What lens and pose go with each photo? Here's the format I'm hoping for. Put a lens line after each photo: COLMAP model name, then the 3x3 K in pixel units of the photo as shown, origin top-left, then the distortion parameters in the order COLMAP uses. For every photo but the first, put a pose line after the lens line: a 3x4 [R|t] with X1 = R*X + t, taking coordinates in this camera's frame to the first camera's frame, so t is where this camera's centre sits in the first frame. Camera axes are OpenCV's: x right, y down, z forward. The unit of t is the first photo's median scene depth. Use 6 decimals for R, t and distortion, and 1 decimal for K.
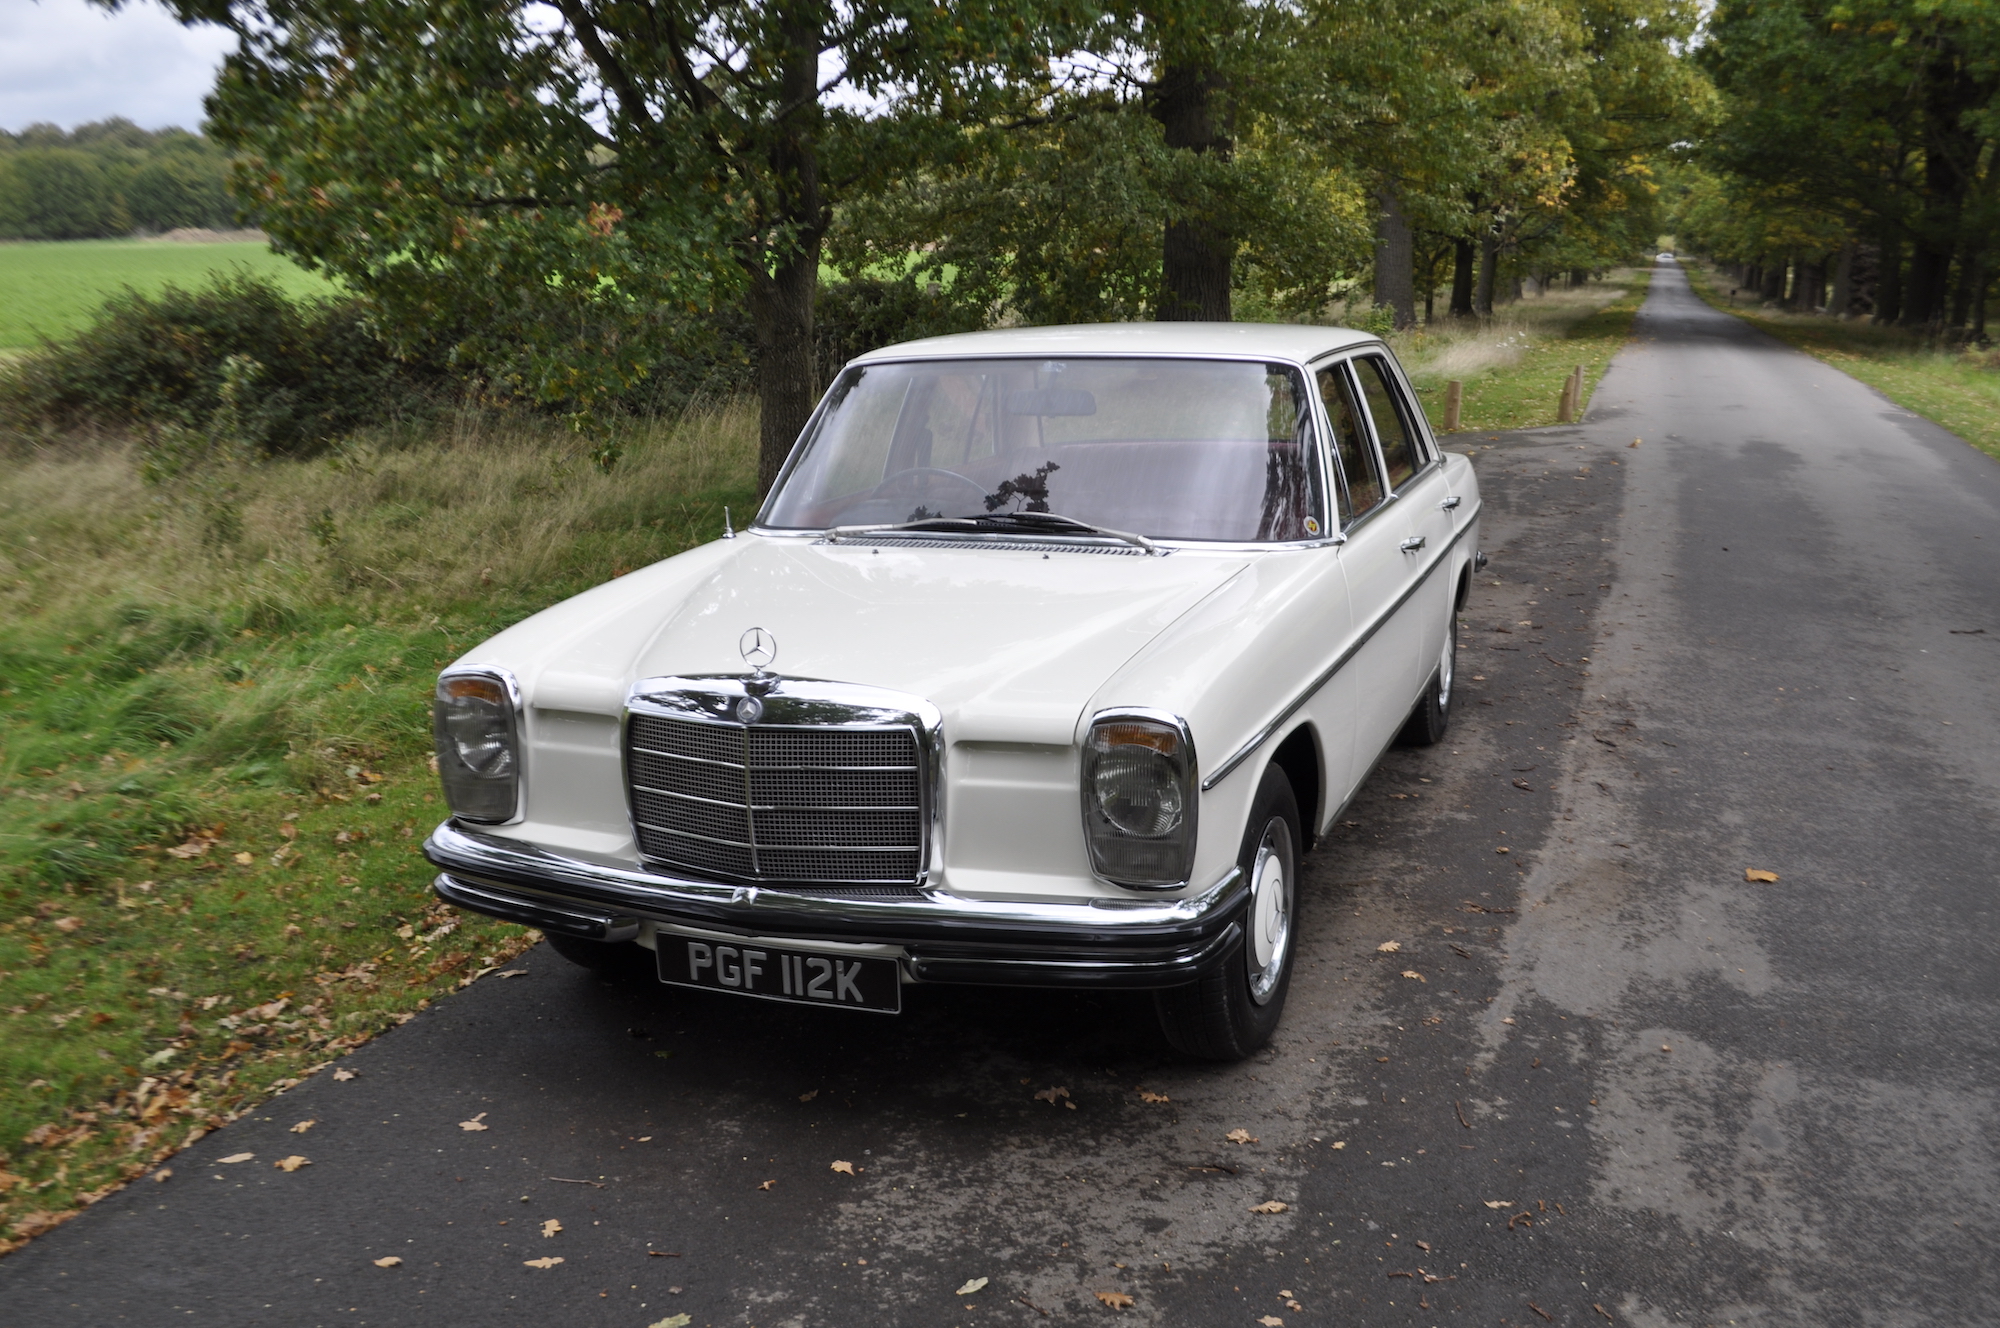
lens RADIAL K [[1878.0, 0, 1002.4], [0, 1878.0, 688.2], [0, 0, 1]] dist [-0.076817, 0.031150]
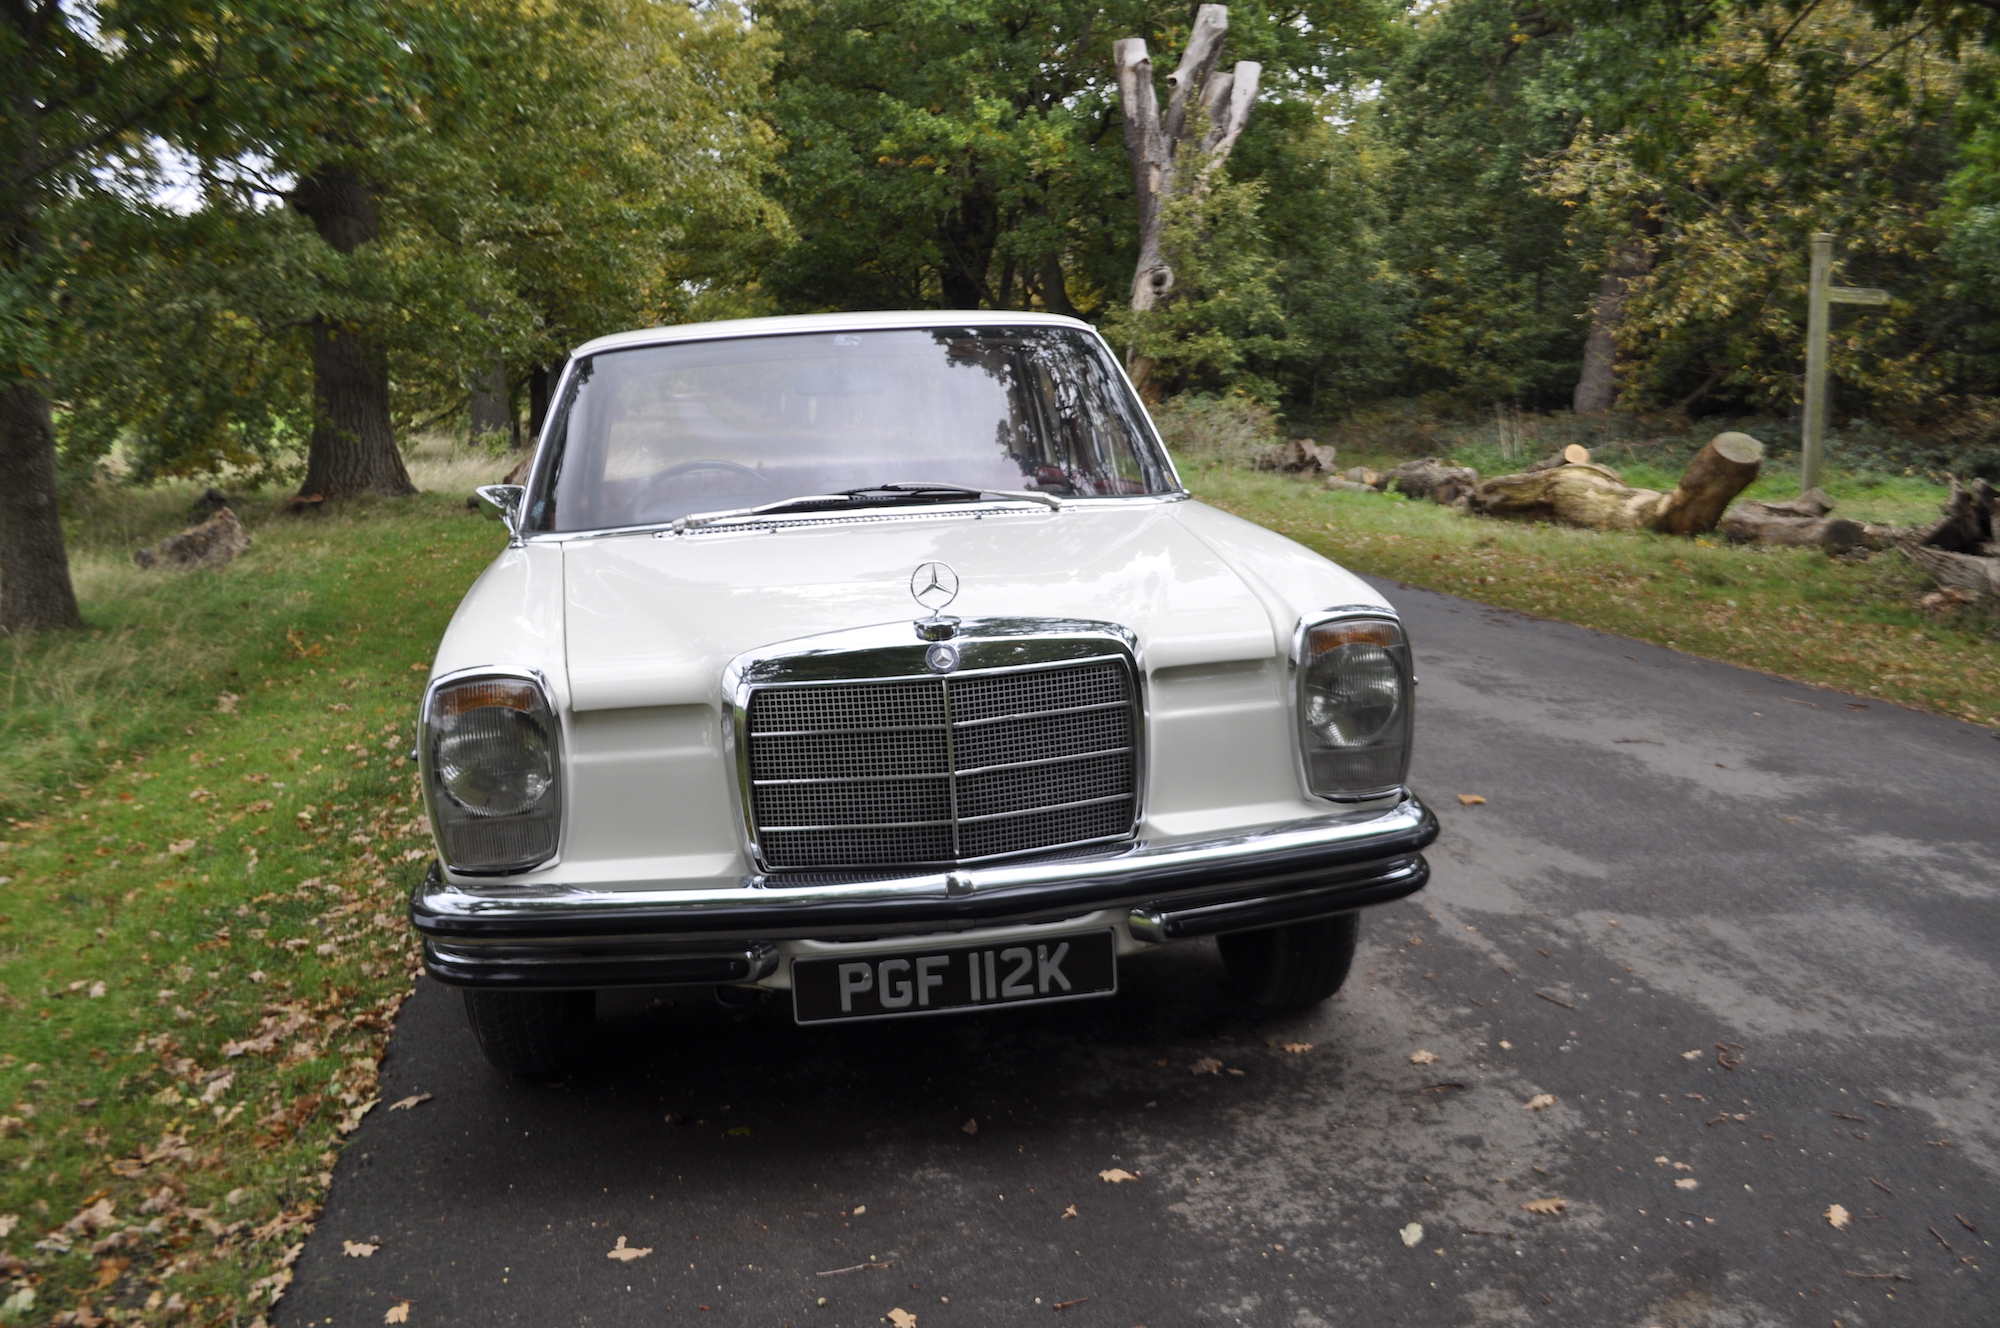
lens RADIAL K [[1878.0, 0, 1002.4], [0, 1878.0, 688.2], [0, 0, 1]] dist [-0.076817, 0.031150]
pose [[0.871572, -0.104417, 0.479019, -0.491333], [0.140487, 0.989275, -0.039974, 0.059531], [-0.469708, 0.102136, 0.876894, 0.240297]]
